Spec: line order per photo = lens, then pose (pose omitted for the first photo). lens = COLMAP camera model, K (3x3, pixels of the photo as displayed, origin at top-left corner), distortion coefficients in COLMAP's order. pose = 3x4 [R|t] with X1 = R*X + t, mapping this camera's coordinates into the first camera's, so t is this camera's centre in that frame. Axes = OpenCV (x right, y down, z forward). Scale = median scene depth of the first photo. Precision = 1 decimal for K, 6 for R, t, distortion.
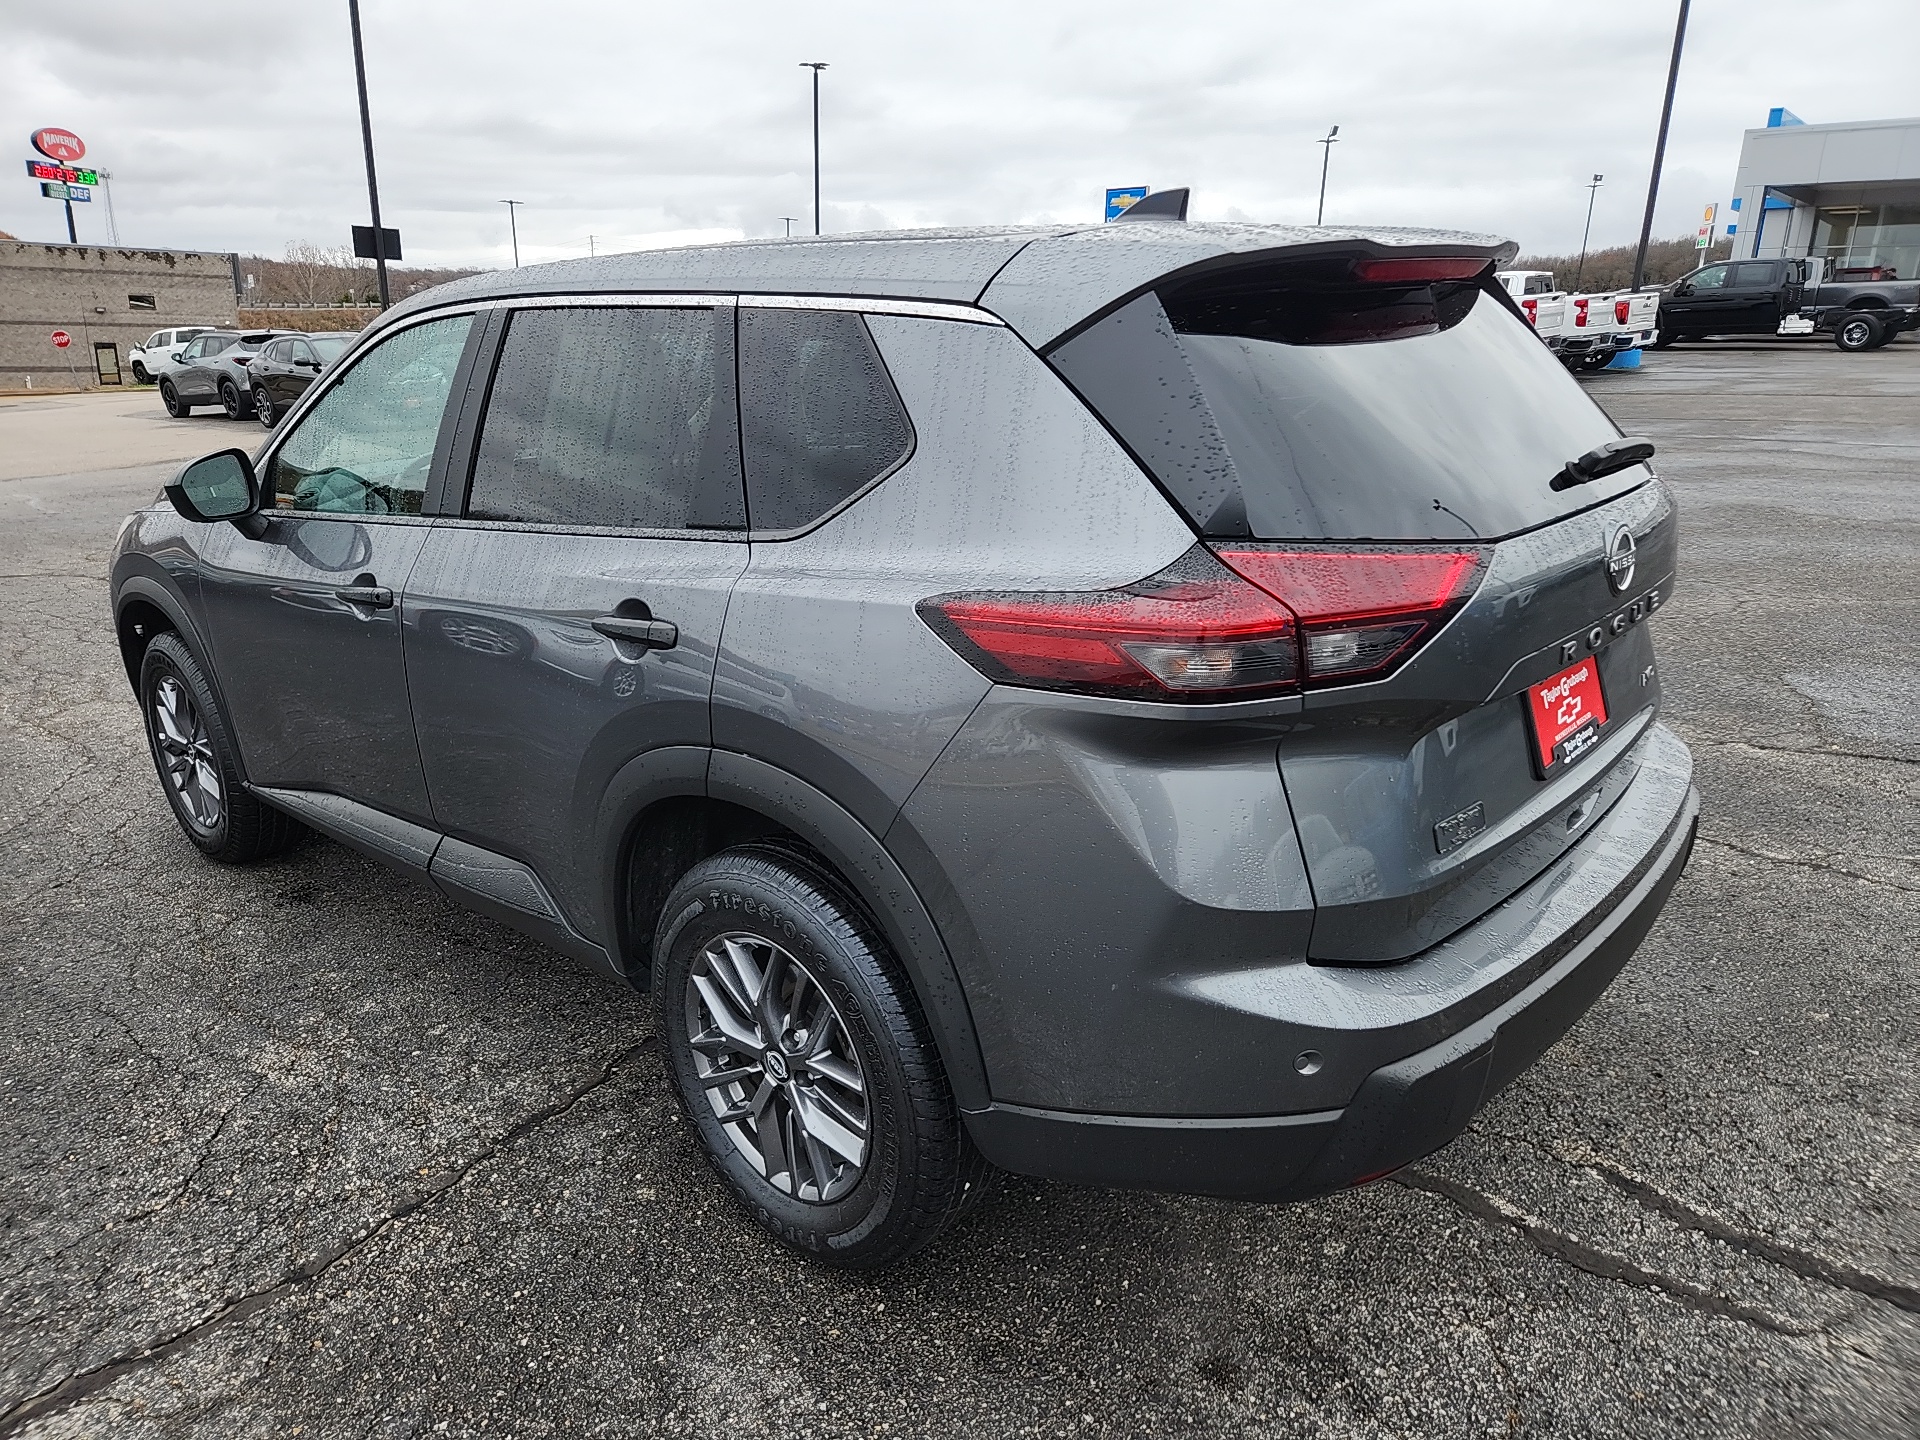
lens RADIAL K [[1283.5, 0, 932.5], [0, 1283.5, 725.0], [0, 0, 1]] dist [0.077848, -0.069451]
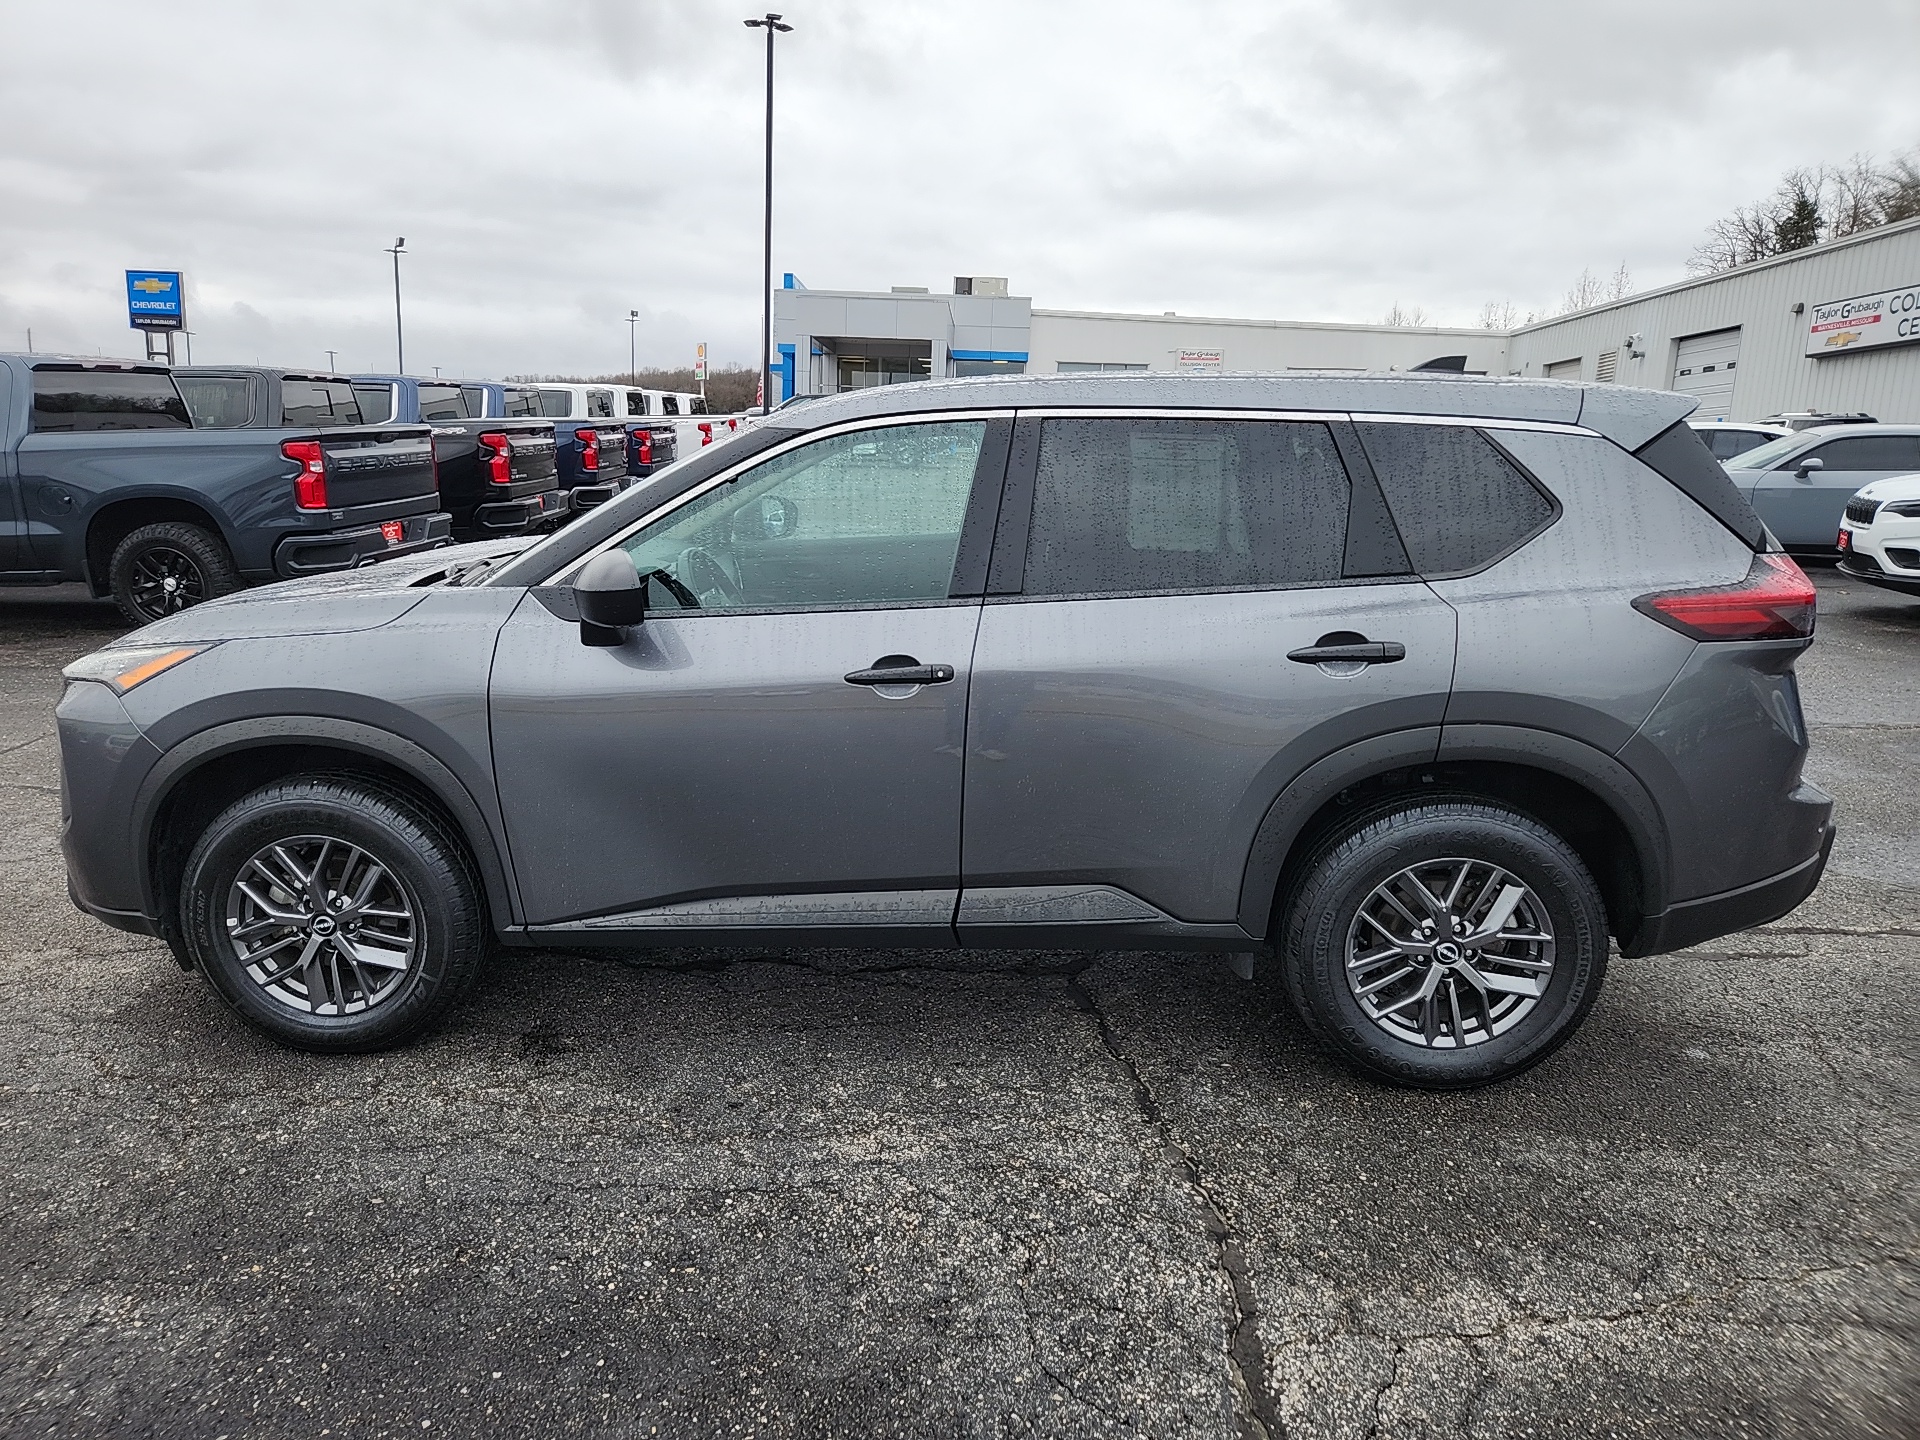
lens RADIAL K [[1283.5, 0, 932.5], [0, 1283.5, 725.0], [0, 0, 1]] dist [0.077848, -0.069451]
pose [[0.771337, -0.115277, 0.625900, -0.112609], [0.163491, 0.986346, -0.019817, -0.003436], [-0.615069, 0.117615, 0.779652, 0.017681]]
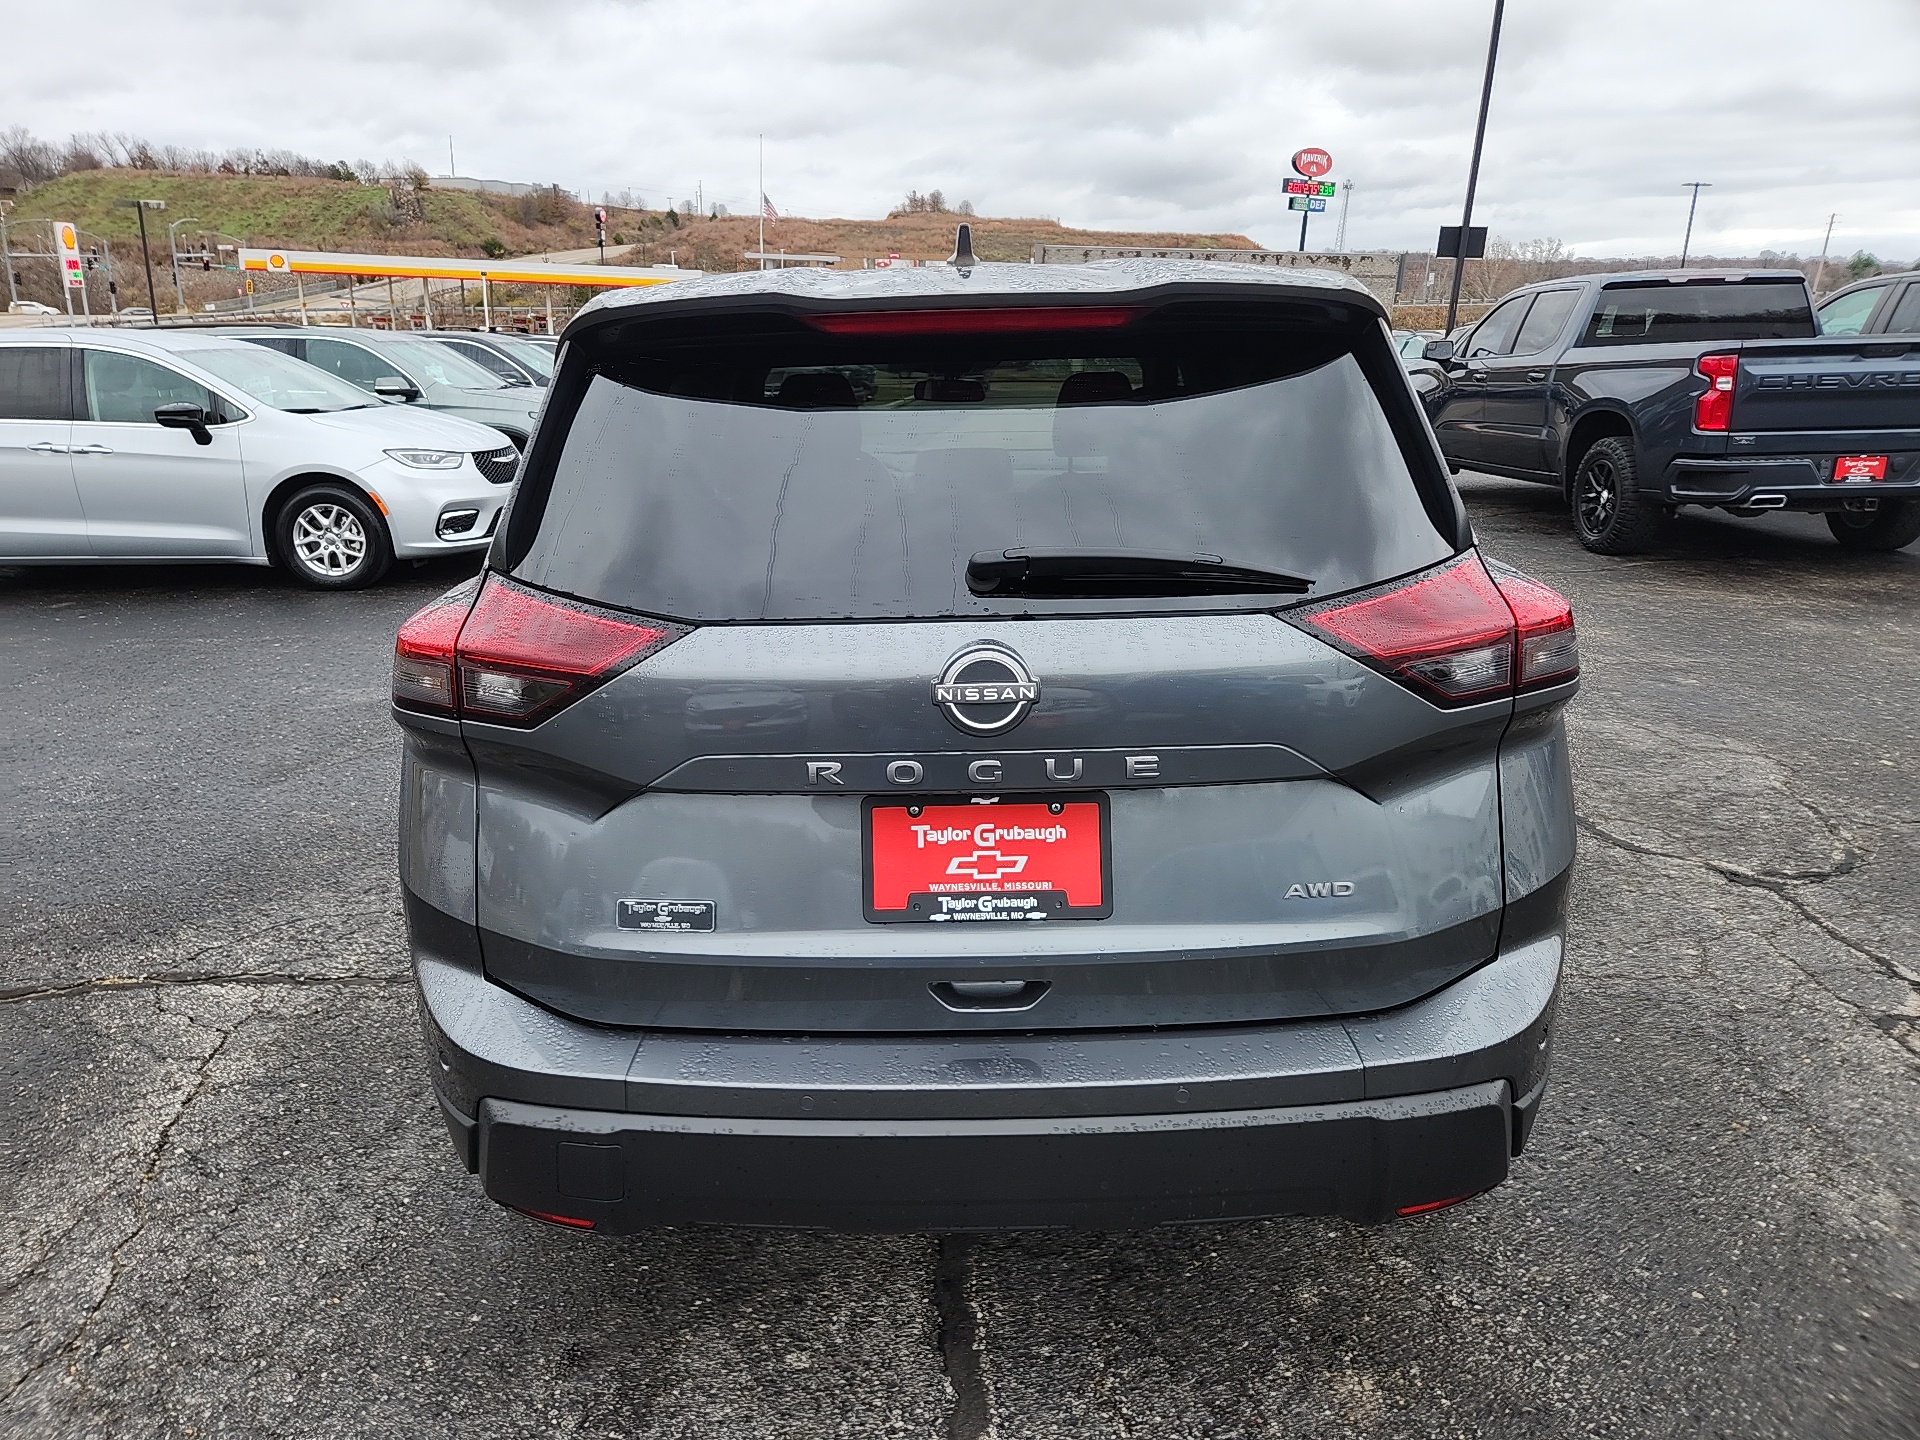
lens RADIAL K [[1246.4, 0, 915.9], [0, 1246.4, 714.8], [0, 0, 1]] dist [0.109357, -0.085354]
pose [[0.669391, 0.232079, -0.705730, 0.074154], [-0.229534, 0.968084, 0.100639, -0.012832], [0.706562, 0.094622, 0.701296, 0.030713]]
